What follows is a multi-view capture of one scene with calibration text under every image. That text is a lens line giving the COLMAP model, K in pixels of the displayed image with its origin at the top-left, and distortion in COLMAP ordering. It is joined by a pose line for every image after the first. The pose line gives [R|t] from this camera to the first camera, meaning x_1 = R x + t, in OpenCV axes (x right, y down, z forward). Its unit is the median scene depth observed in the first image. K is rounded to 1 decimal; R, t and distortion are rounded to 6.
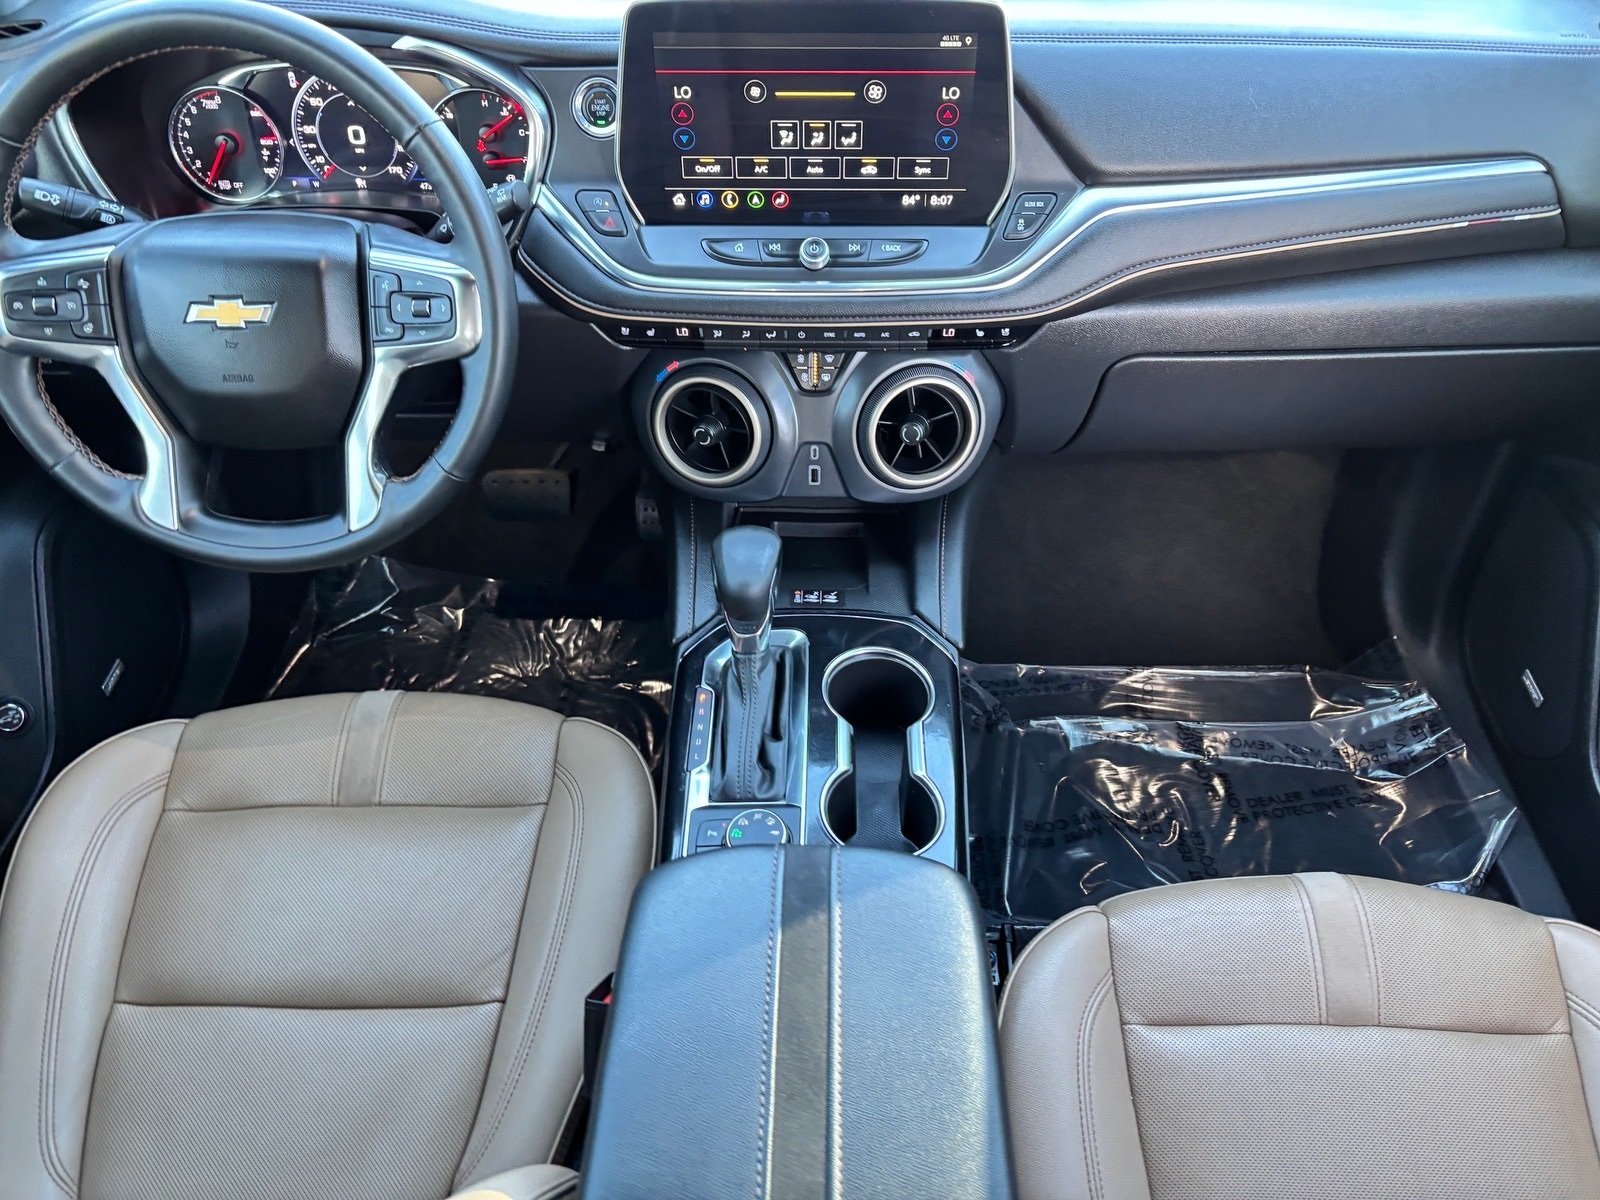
lens RADIAL K [[1257.5, 0, 815.8], [0, 1257.5, 598.4], [0, 0, 1]] dist [0.011693, -0.003091]
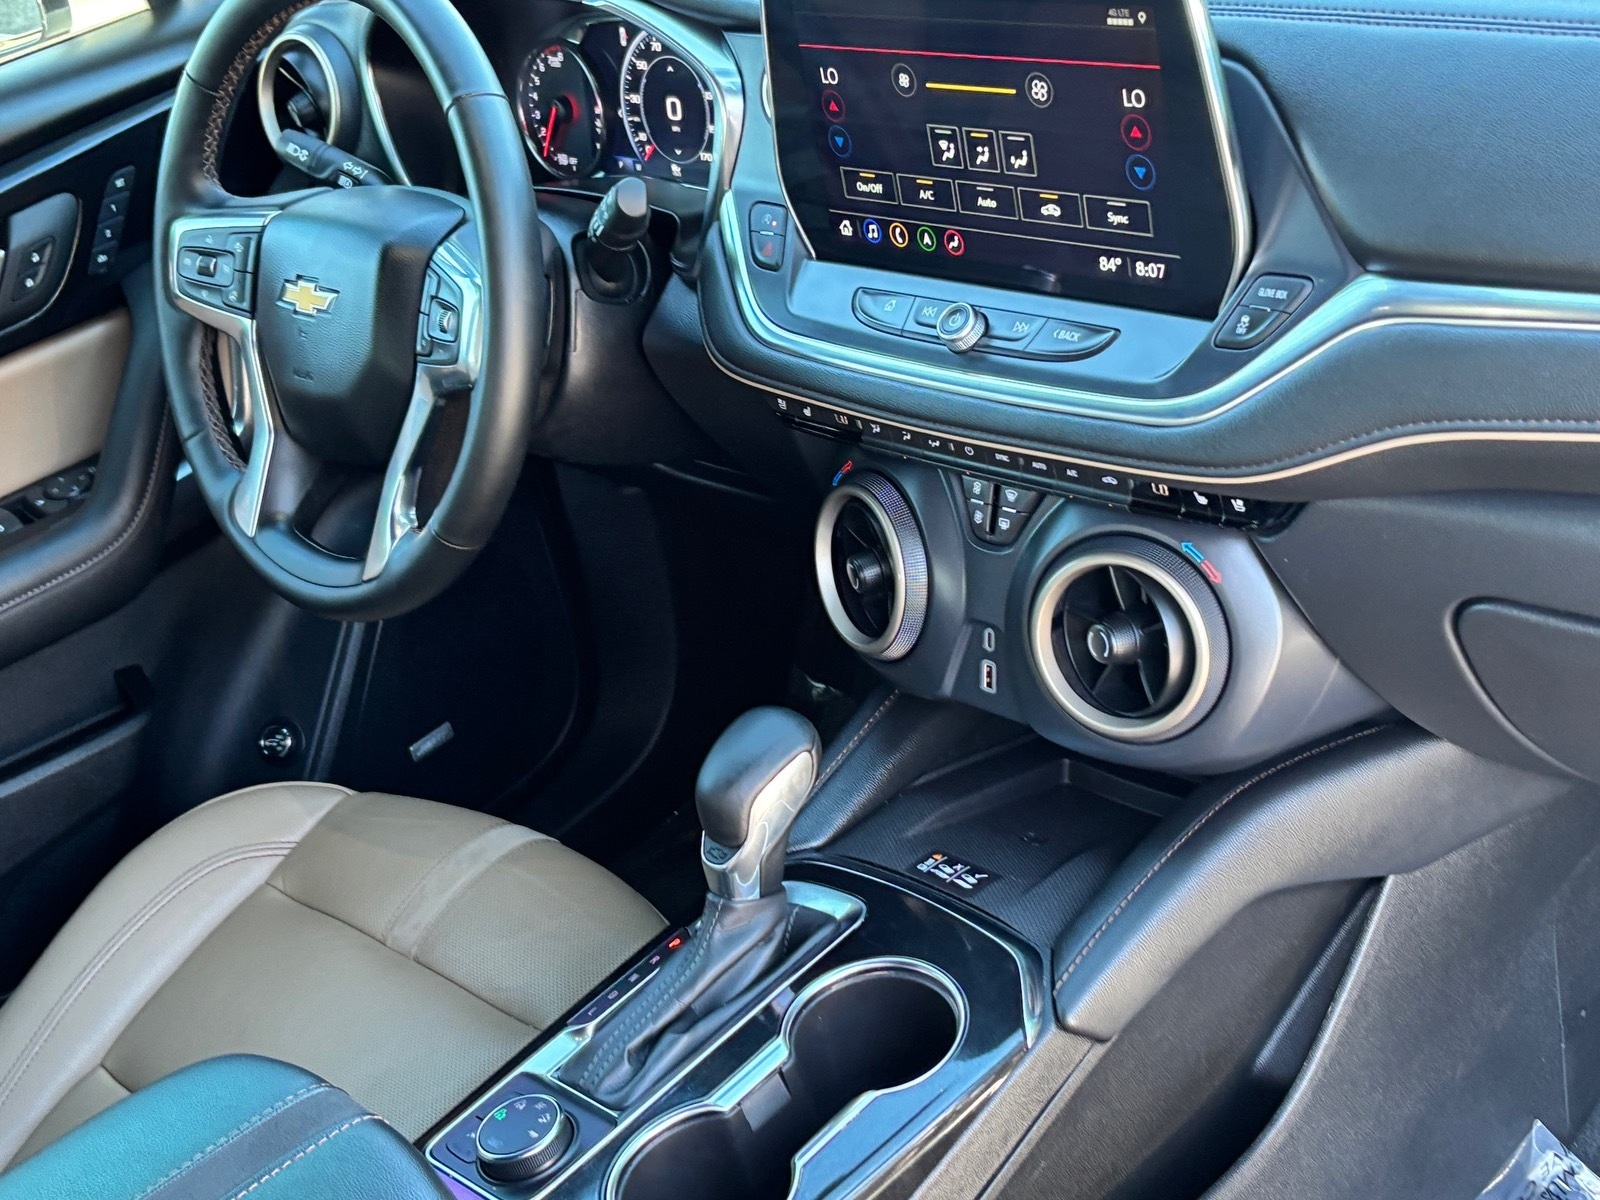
lens RADIAL K [[2193.2, 0, 800.0], [0, 2193.2, 600.0], [0, 0, 1]] dist [0.320510, -1.600146]
pose [[0.690446, 0.213379, -0.691197, 0.743735], [-0.304315, 0.952520, -0.009932, -0.105498], [0.656260, 0.217199, 0.722598, 0.163360]]
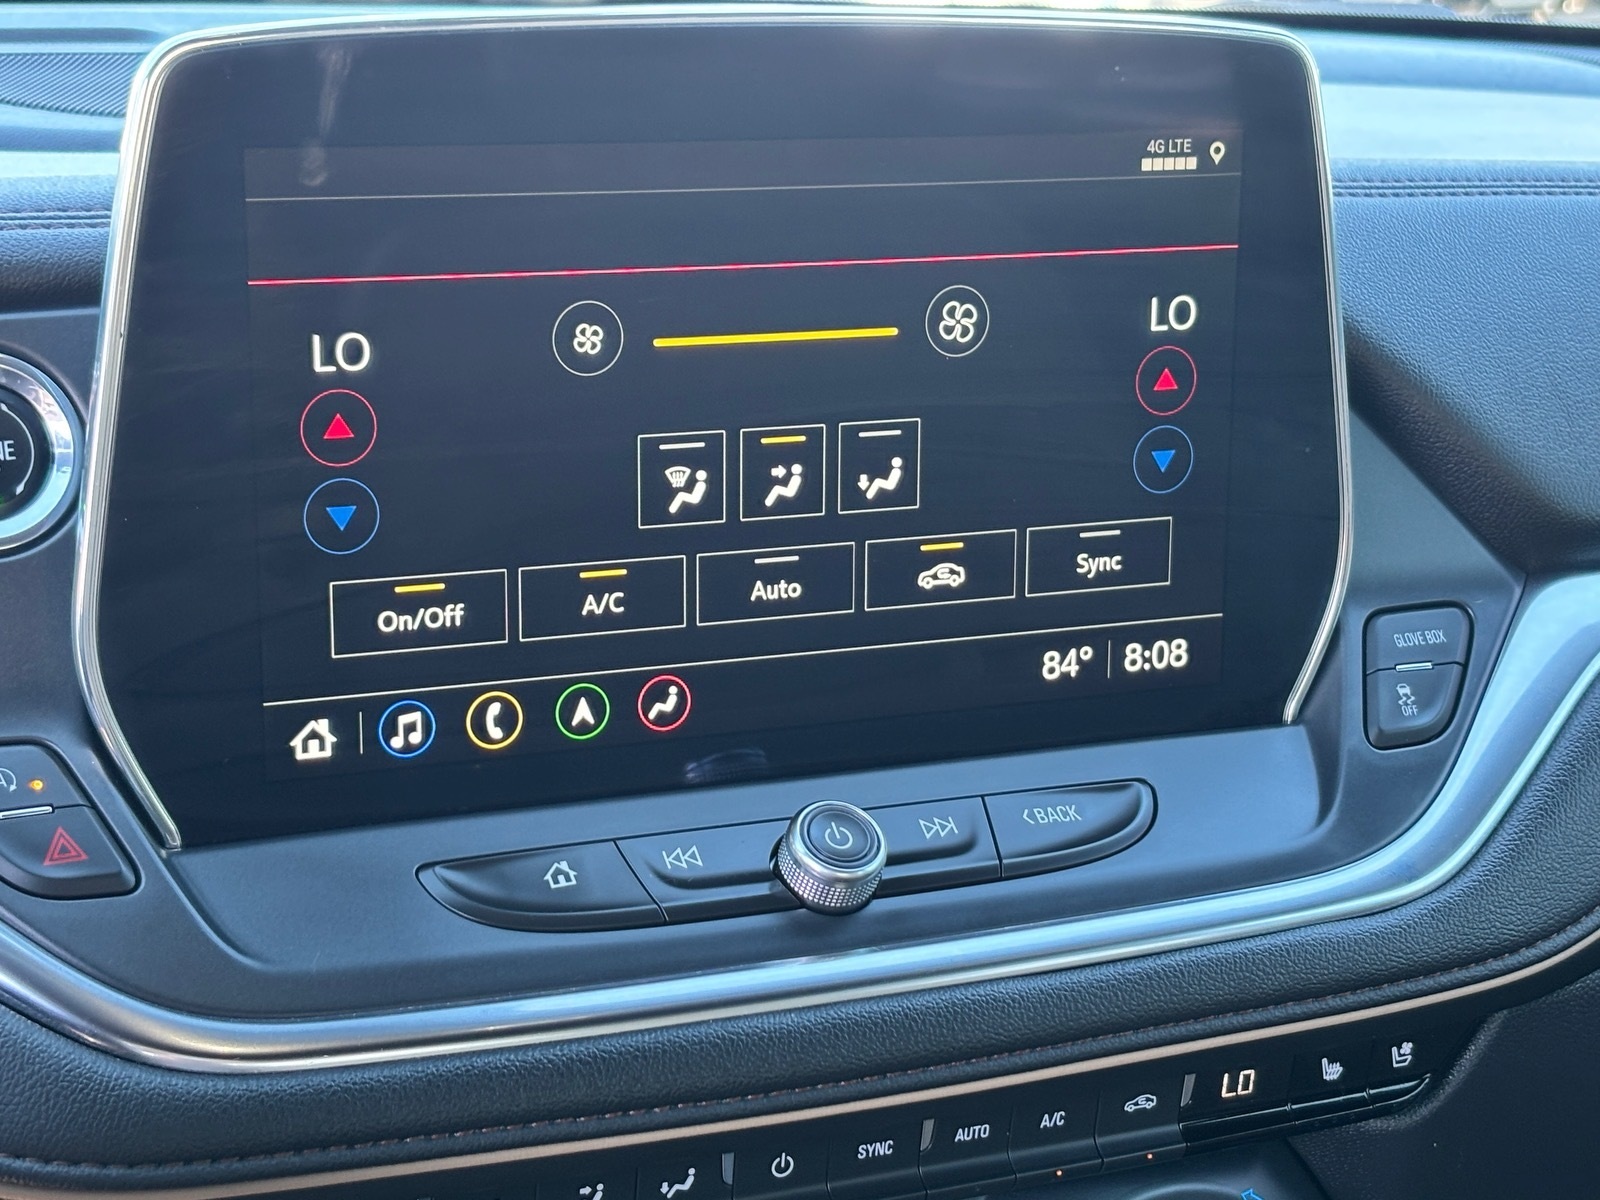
lens RADIAL K [[2978.5, 0, 807.9], [0, 2978.5, 621.0], [0, 0, 1]] dist [0.221958, -0.367688]
pose [[0.908463, -0.082393, 0.409764, -0.273745], [0.263019, 0.874621, -0.407258, -0.049066], [-0.324833, 0.477755, 0.816232, 0.427990]]
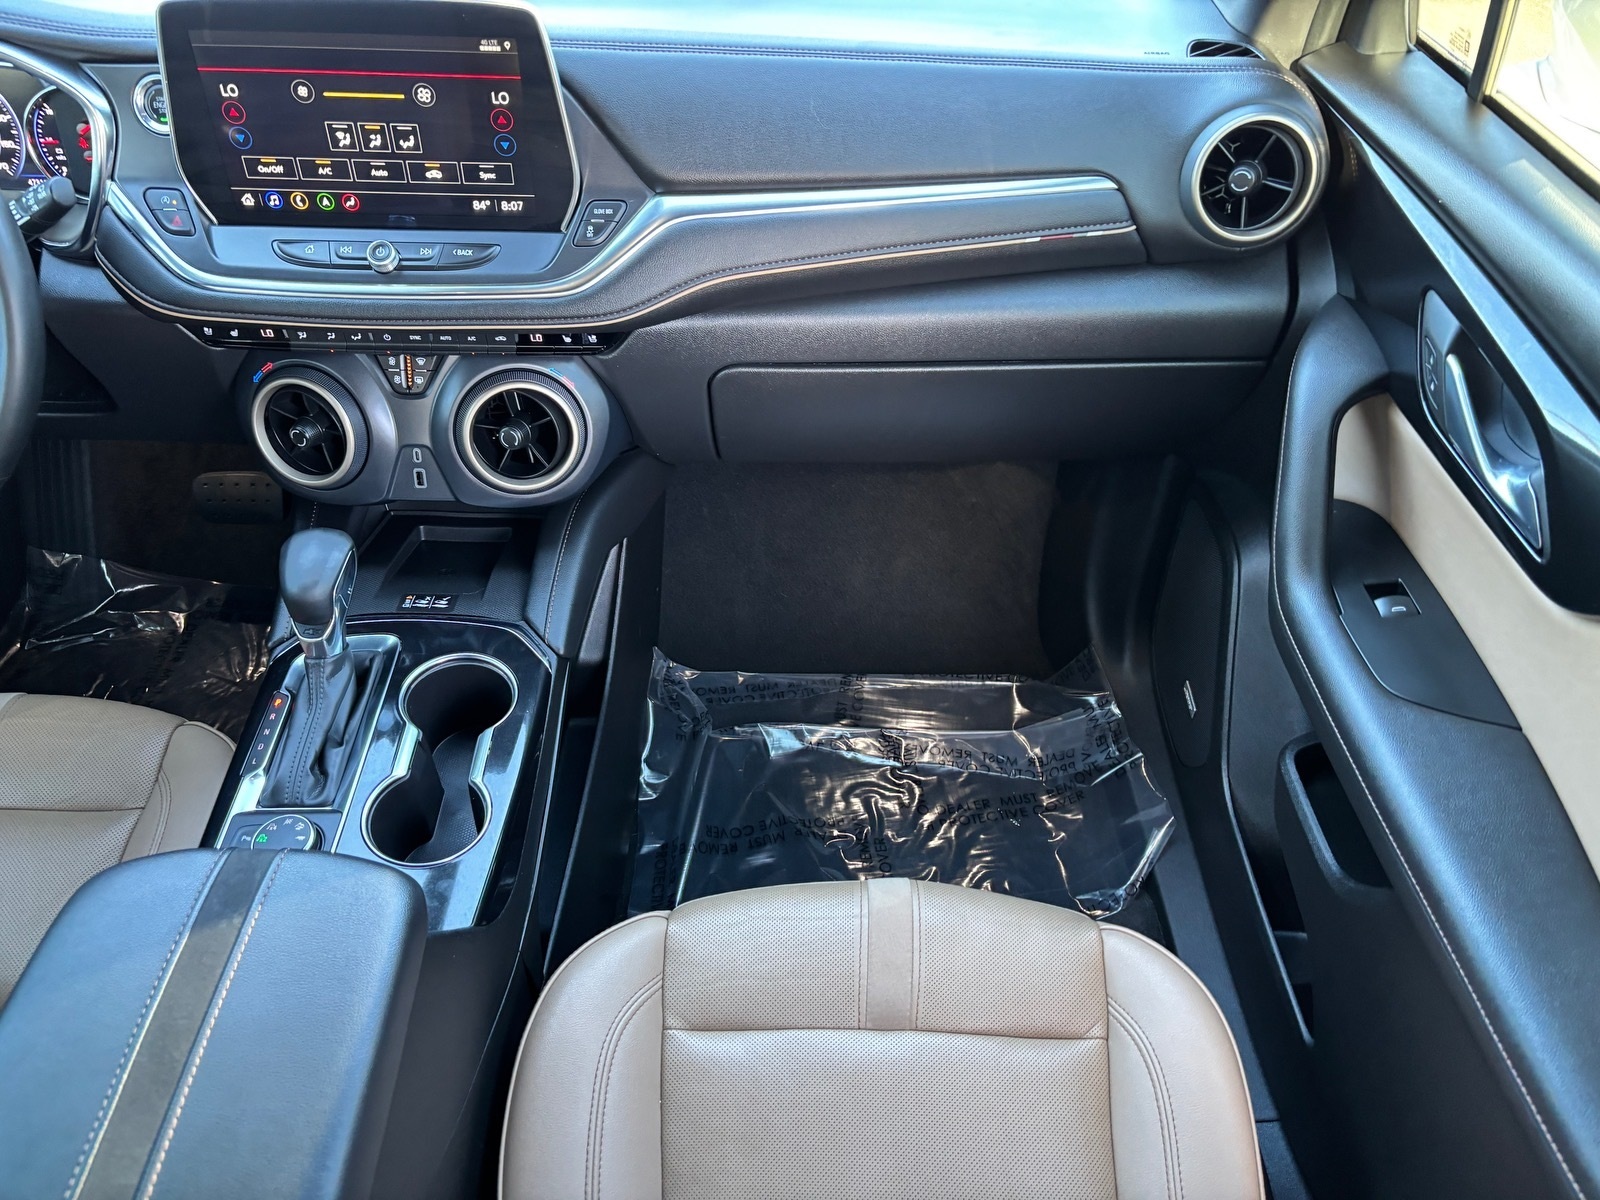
lens RADIAL K [[1233.0, 0, 800.0], [0, 1233.0, 600.0], [0, 0, 1]] dist [0.024149, 0.003412]
pose [[0.999725, 0.009012, 0.021672, 0.309248], [-0.008830, 0.999925, -0.008504, 0.004020], [-0.021747, 0.008310, 0.999729, 0.011749]]
